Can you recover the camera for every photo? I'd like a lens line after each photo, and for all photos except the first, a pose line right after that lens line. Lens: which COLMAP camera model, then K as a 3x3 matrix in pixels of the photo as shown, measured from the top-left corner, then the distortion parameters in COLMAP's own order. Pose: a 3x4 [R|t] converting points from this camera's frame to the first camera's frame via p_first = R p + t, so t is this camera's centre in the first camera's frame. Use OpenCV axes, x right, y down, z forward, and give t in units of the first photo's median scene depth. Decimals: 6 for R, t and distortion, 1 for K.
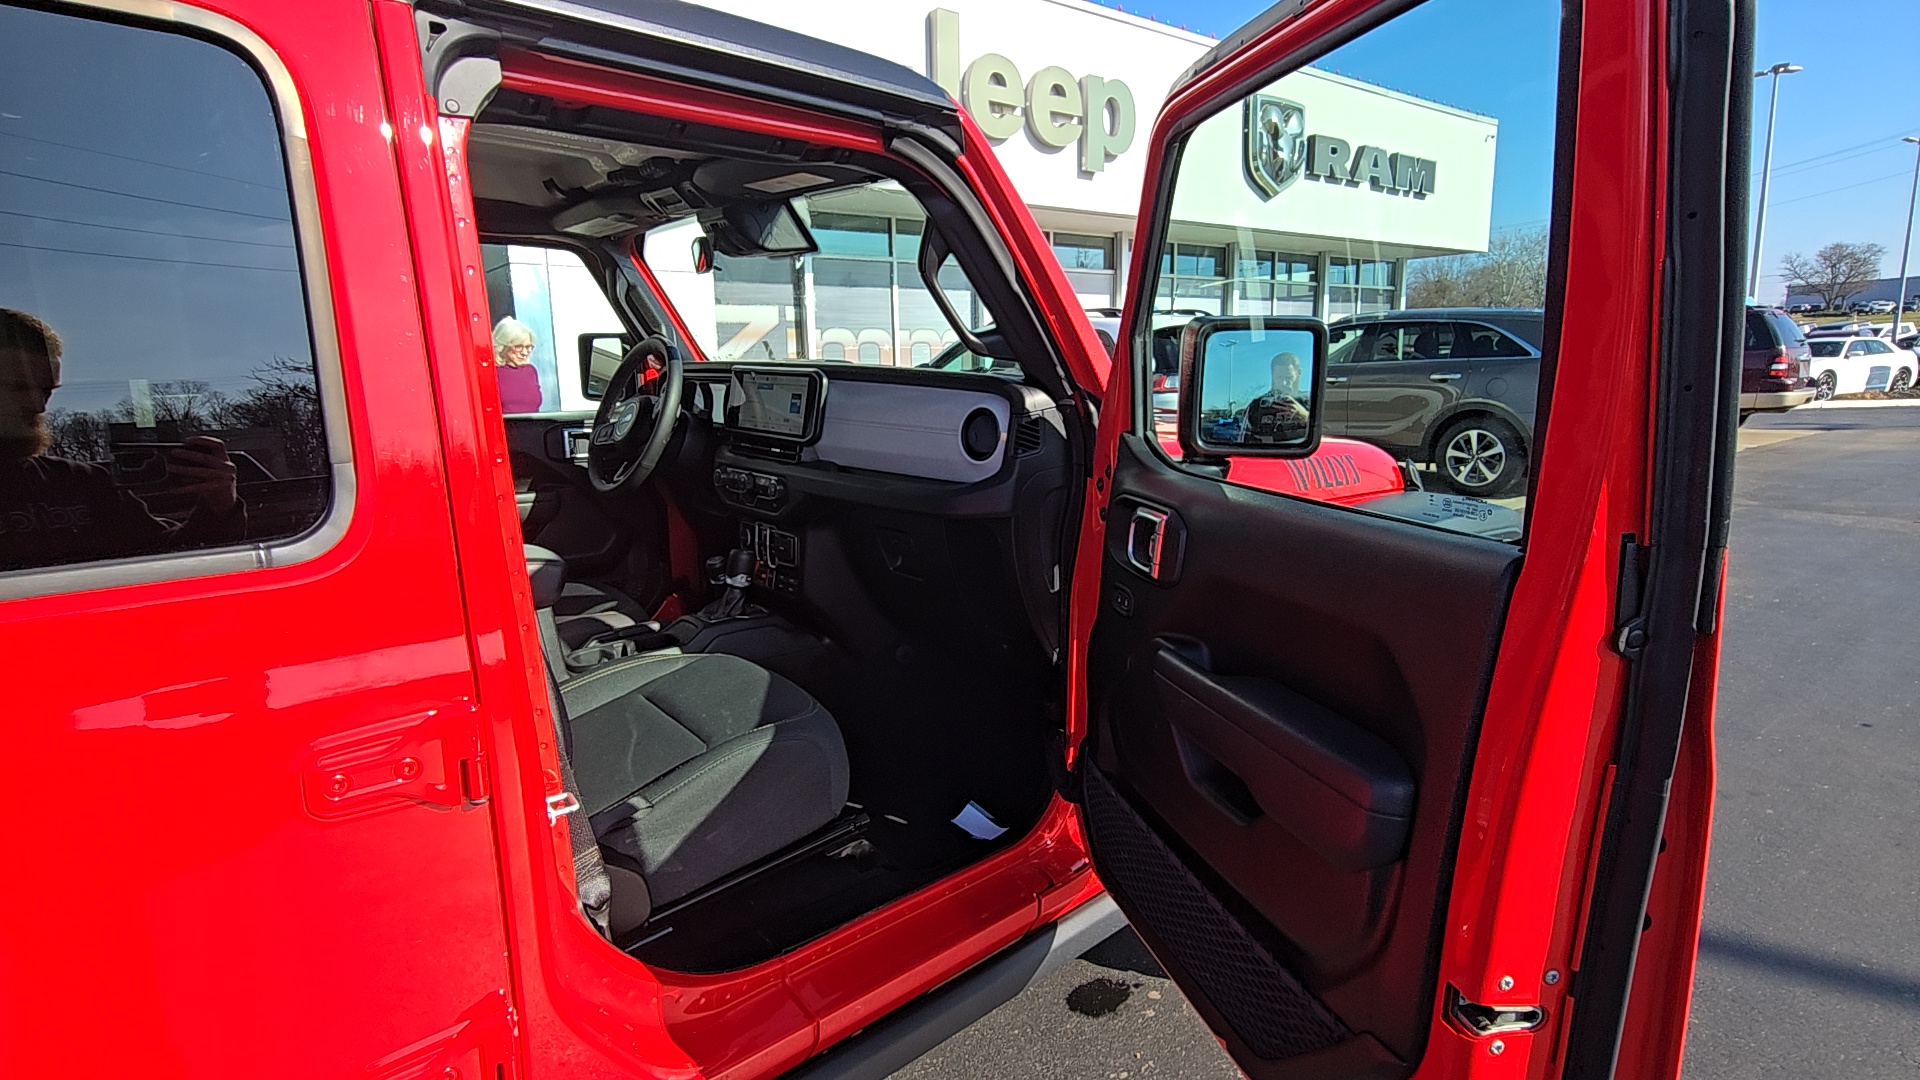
lens RADIAL K [[966.1, 0, 949.1], [0, 966.1, 547.2], [0, 0, 1]] dist [0.001849, -0.001020]
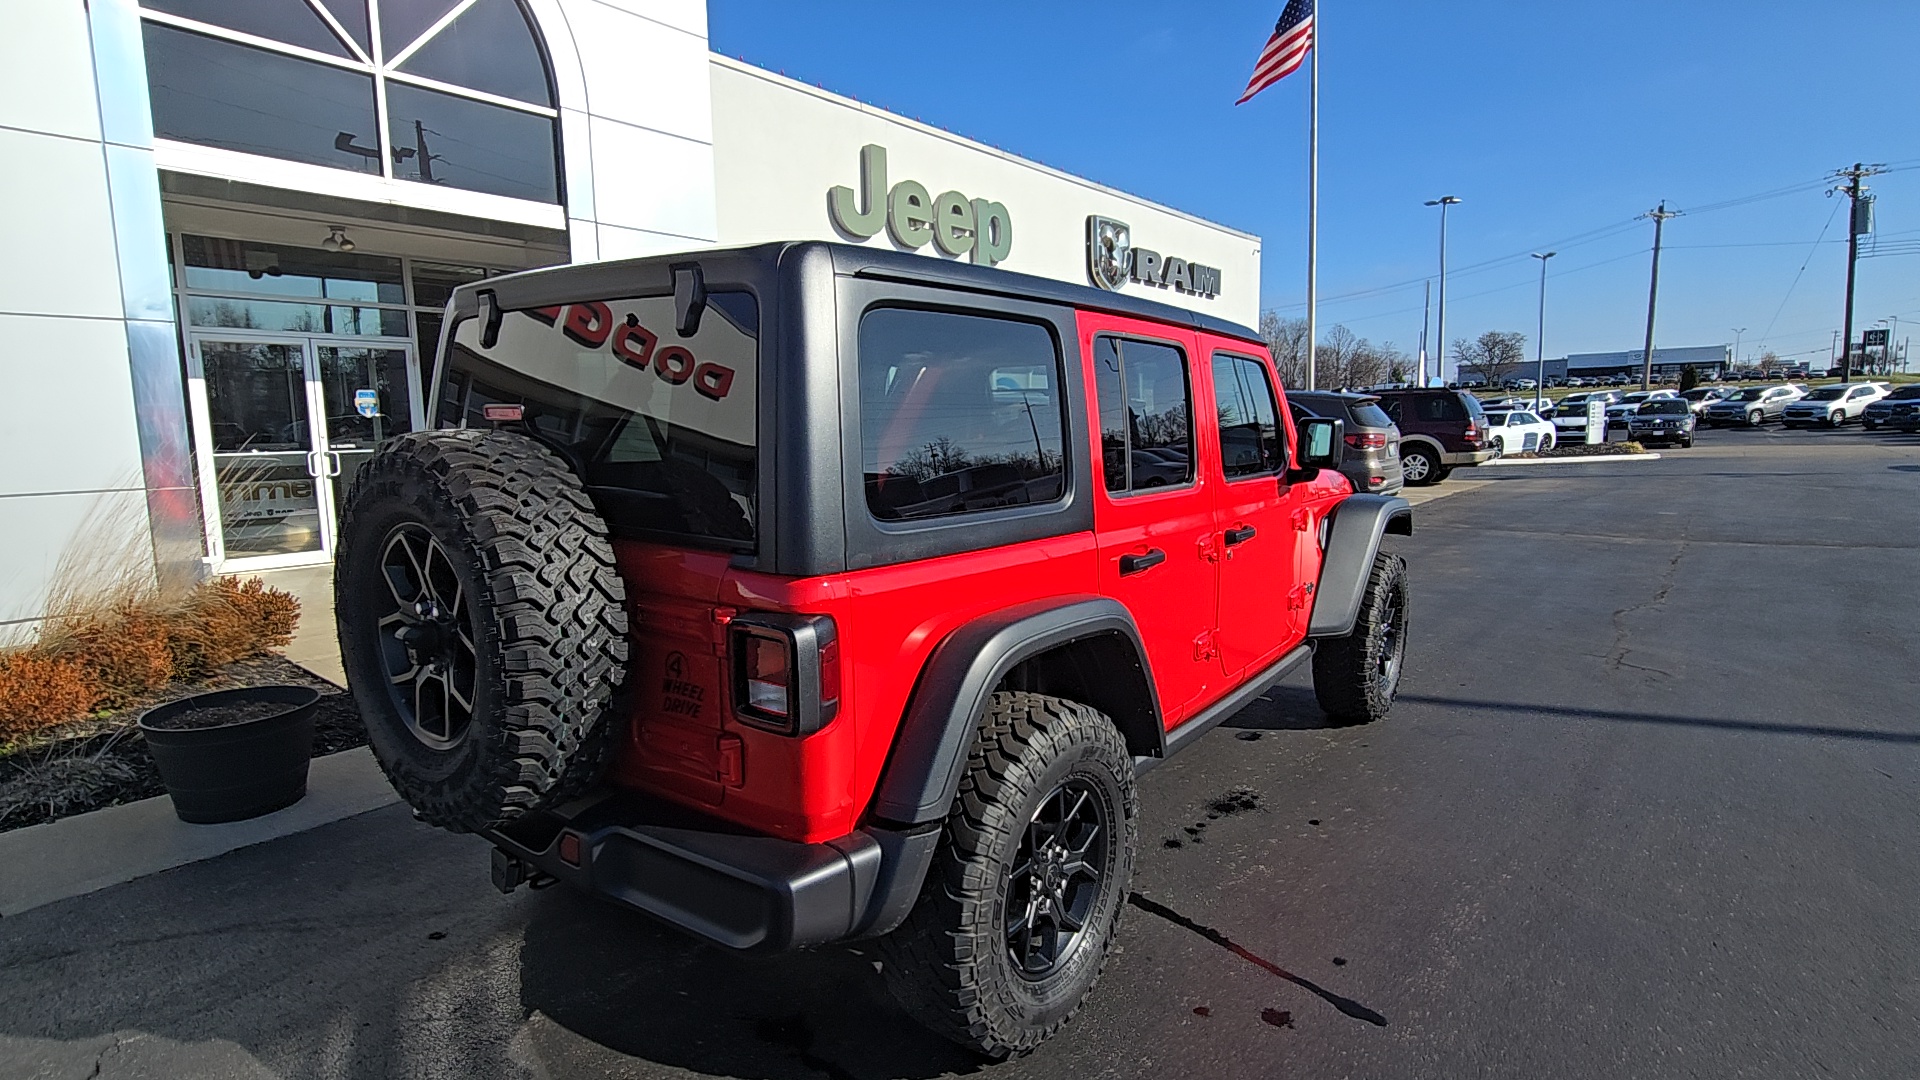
lens RADIAL K [[966.1, 0, 948.6], [0, 966.1, 550.1], [0, 0, 1]] dist [0.001849, -0.001020]
pose [[0.975696, -0.023271, 0.217890, -0.134957], [0.036571, 0.997692, -0.057209, 0.024277], [-0.216055, 0.063787, 0.974295, -0.133288]]
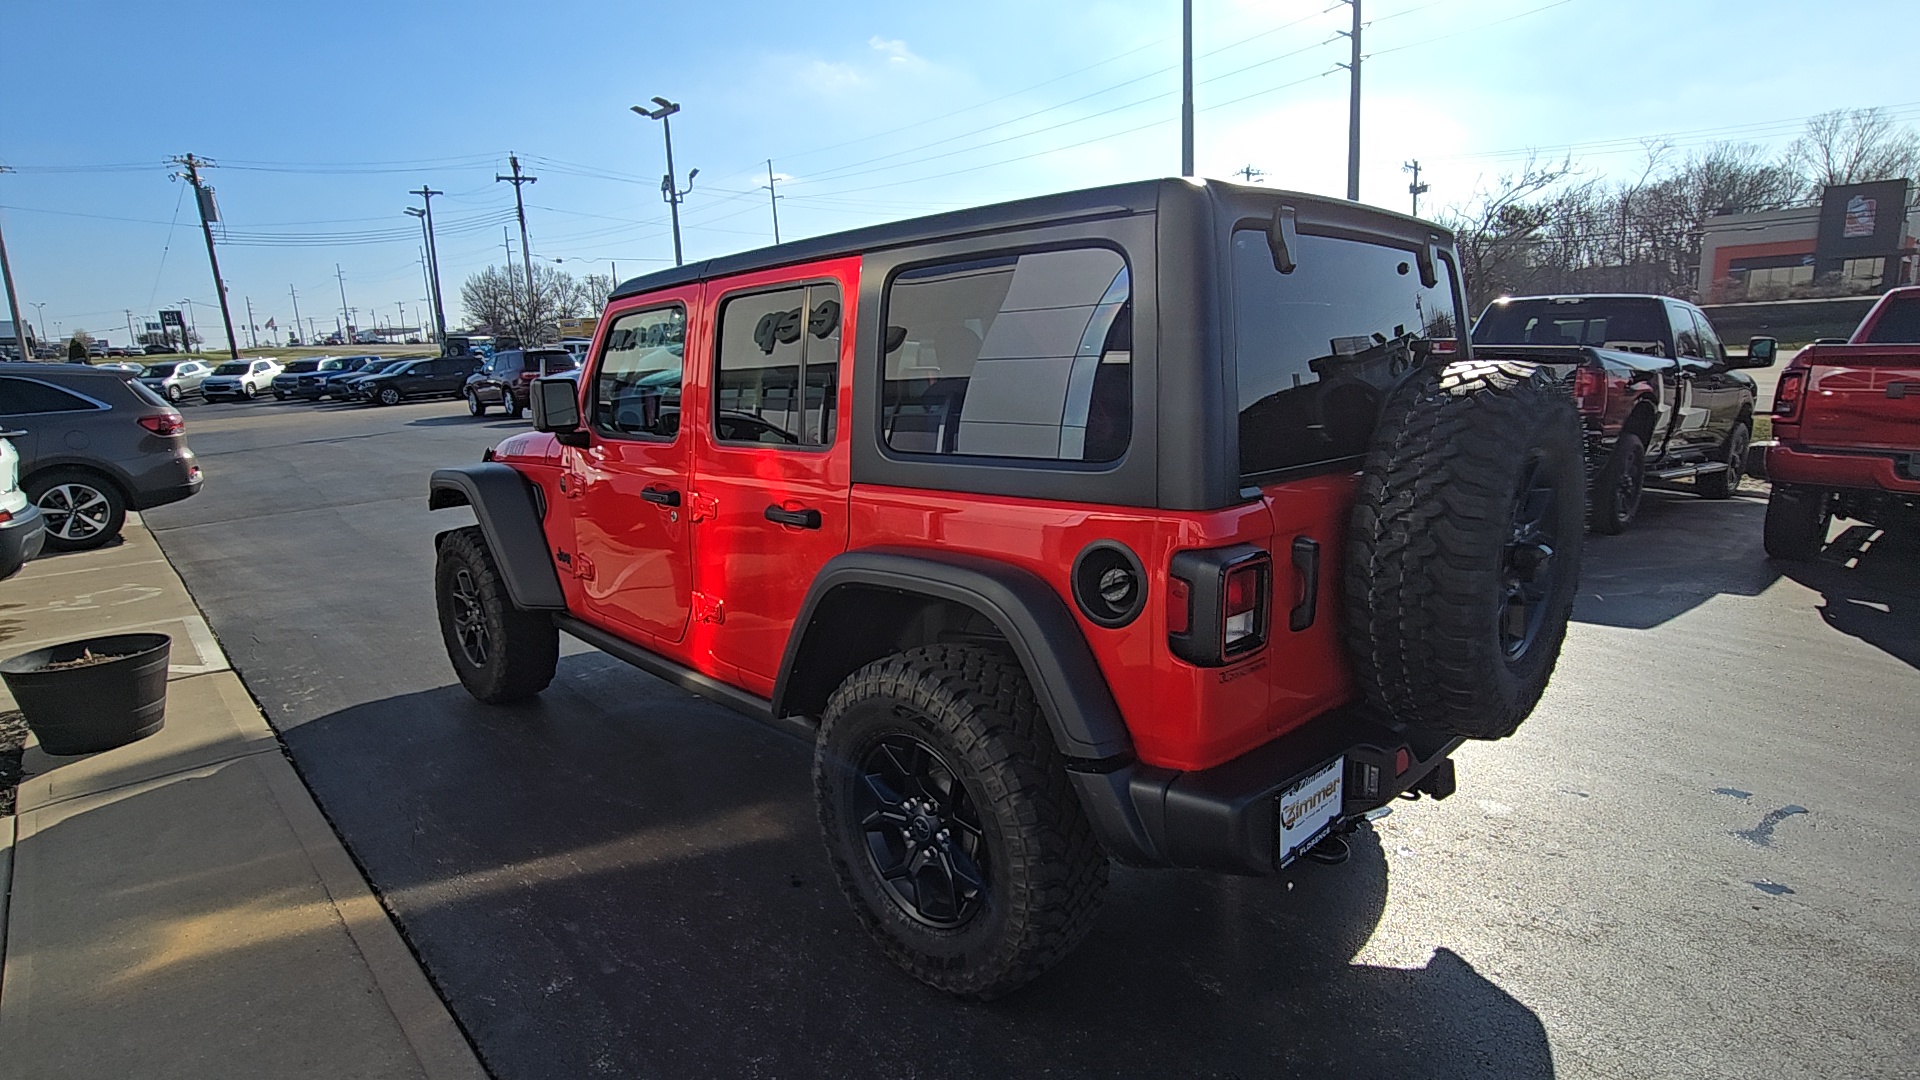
lens RADIAL K [[966.1, 0, 951.5], [0, 966.1, 549.7], [0, 0, 1]] dist [0.001849, -0.001020]
pose [[-0.090011, -0.179258, 0.979676, -0.315627], [0.231936, 0.952850, 0.195659, -0.024145], [-0.968558, 0.244833, -0.044190, 0.106261]]
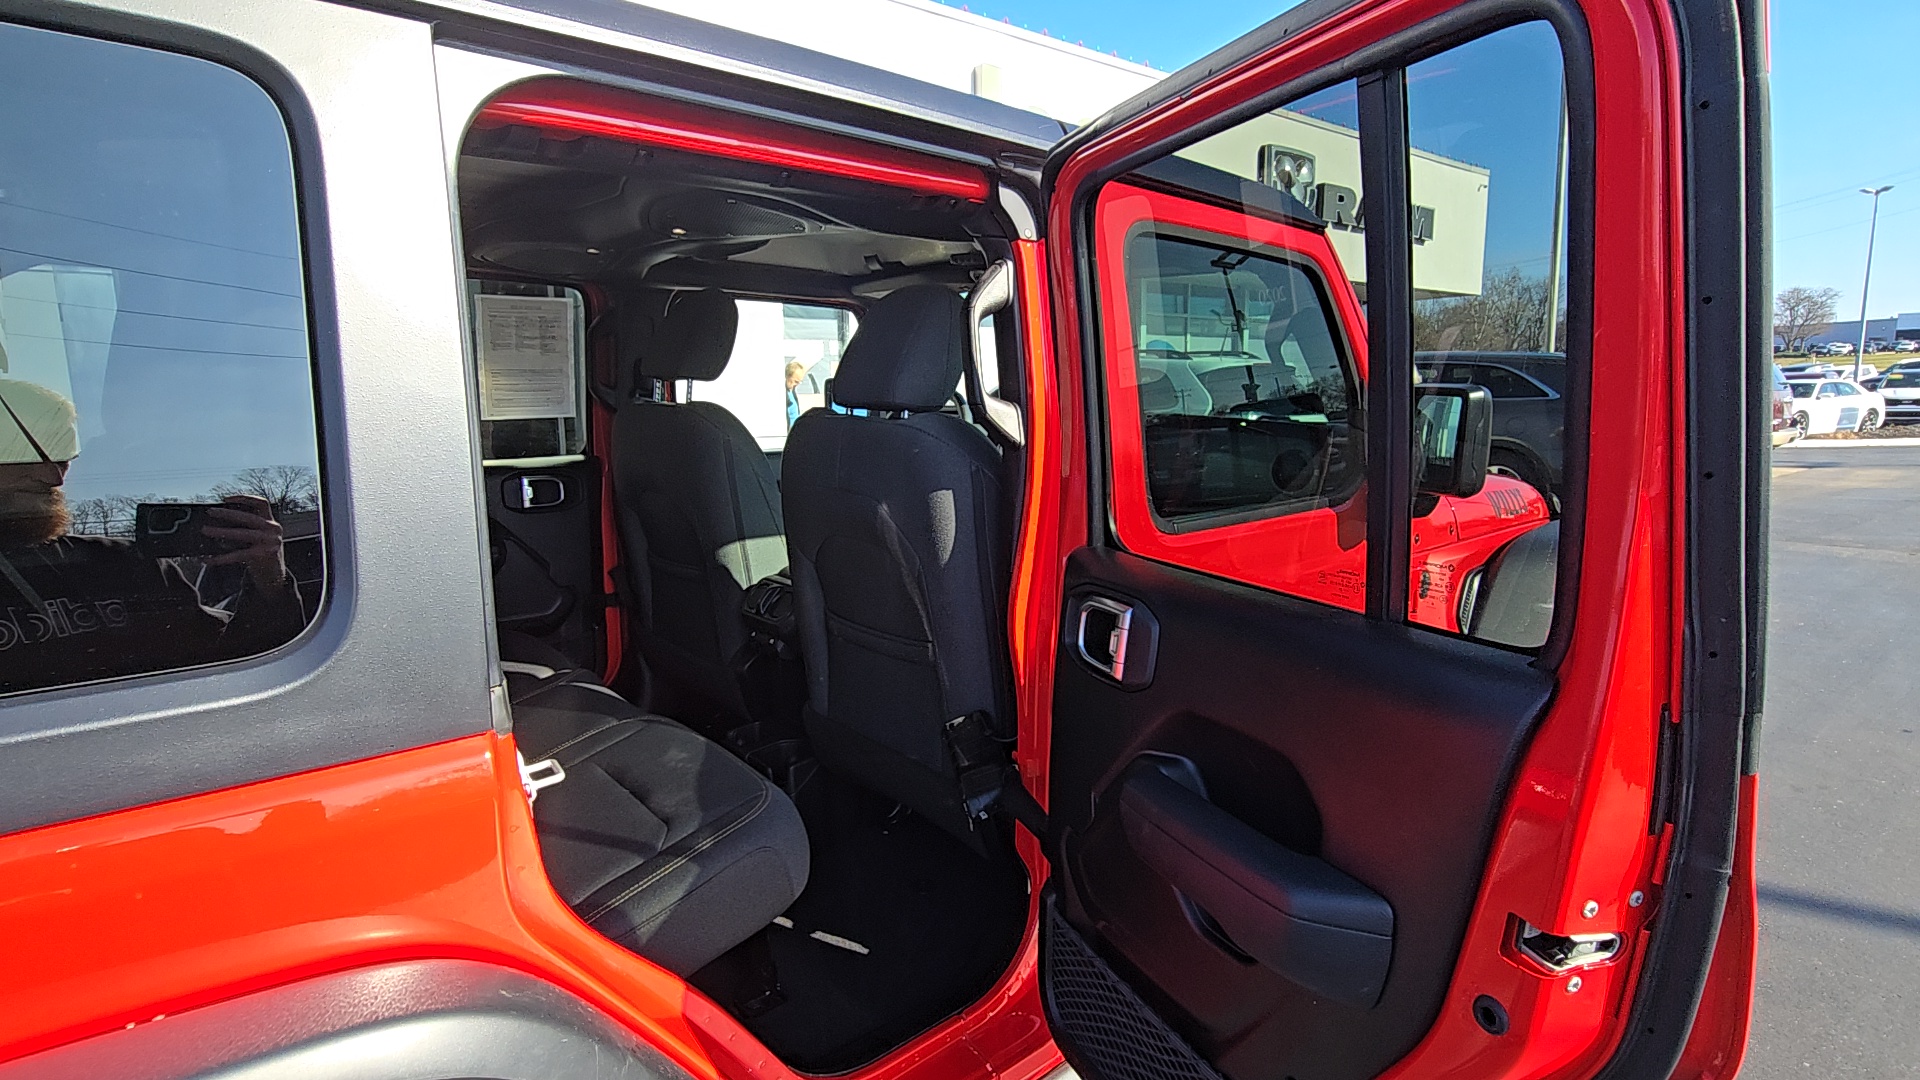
lens RADIAL K [[966.1, 0, 949.5], [0, 966.1, 544.8], [0, 0, 1]] dist [0.001849, -0.001020]
pose [[0.999741, 0.006799, 0.021729, -0.046649], [-0.006079, 0.999435, -0.033051, 0.002679], [-0.021942, 0.032910, 0.999217, -0.026262]]
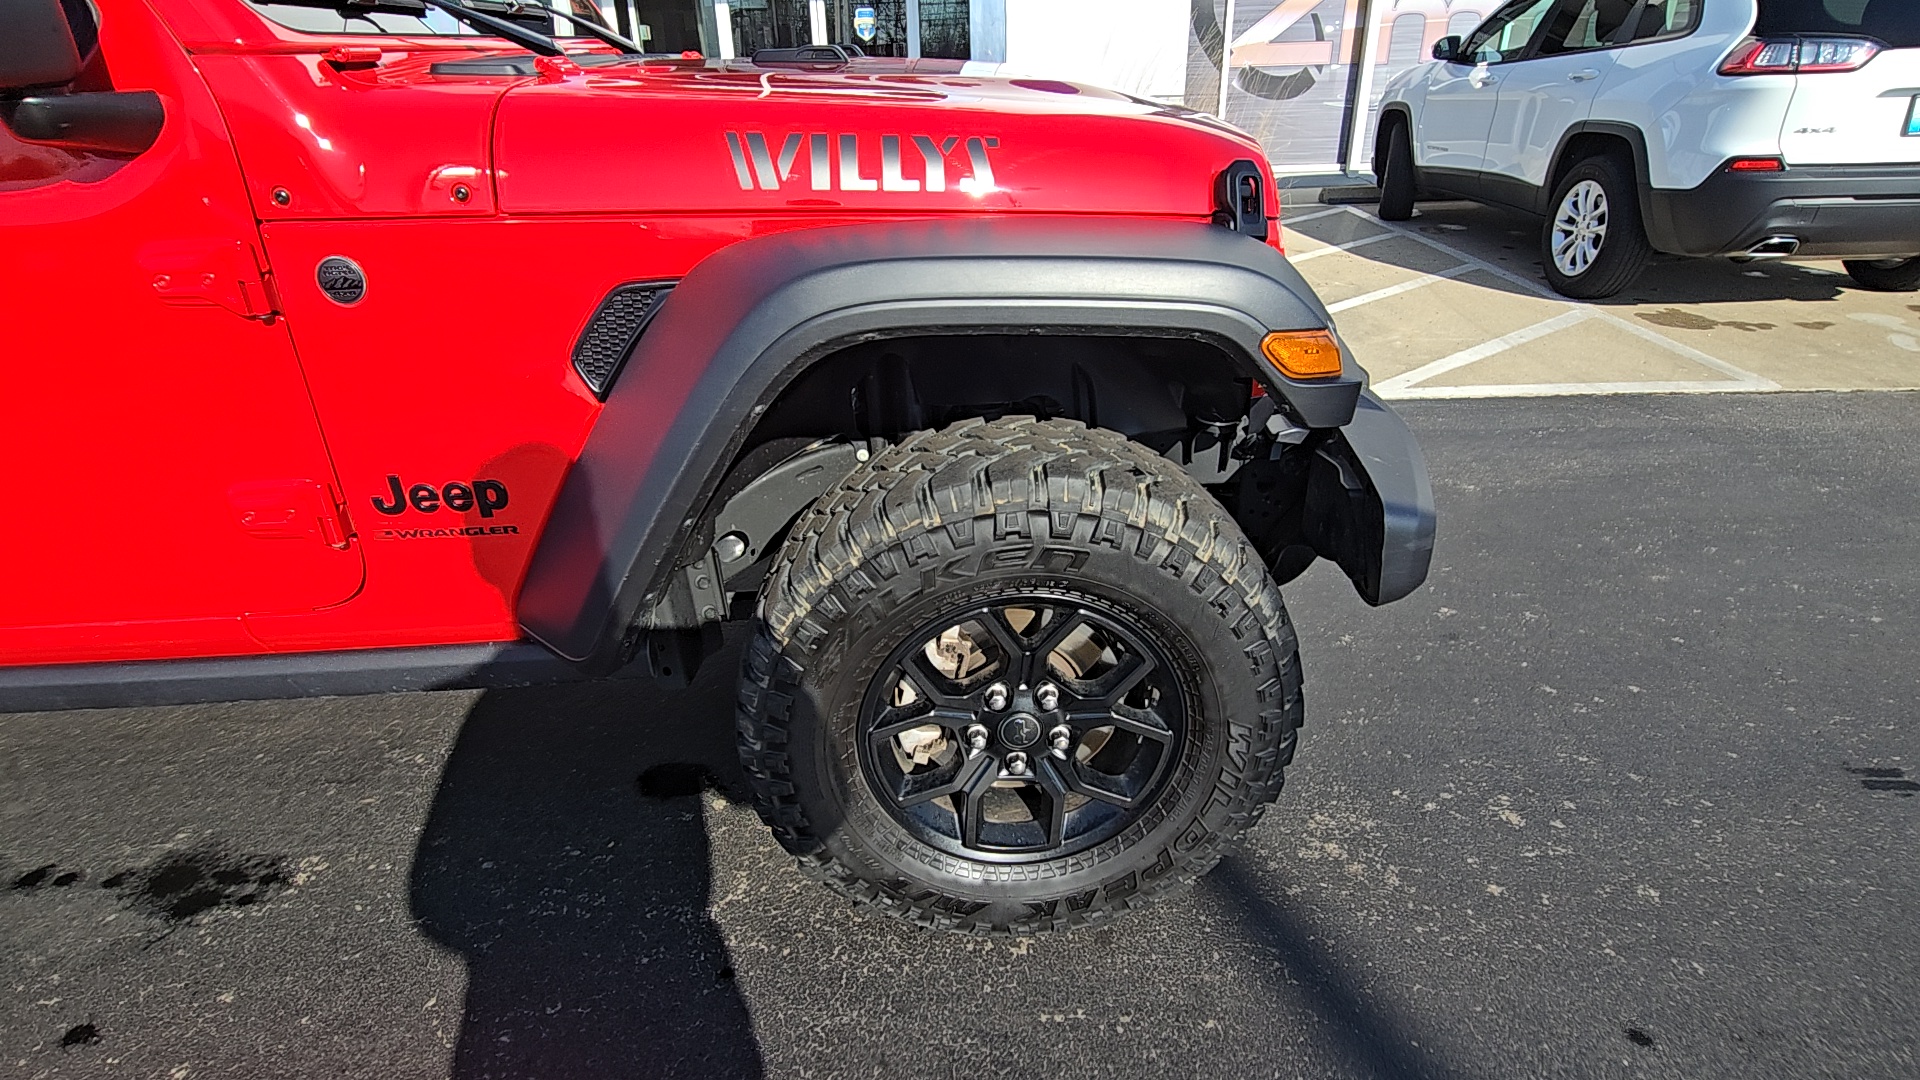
lens RADIAL K [[966.1, 0, 954.0], [0, 966.1, 539.9], [0, 0, 1]] dist [0.001849, -0.001020]
pose [[0.778081, 0.269608, -0.567364, 0.120165], [-0.105398, 0.946438, 0.305199, -0.006674], [0.619259, -0.177671, 0.764821, 0.077051]]
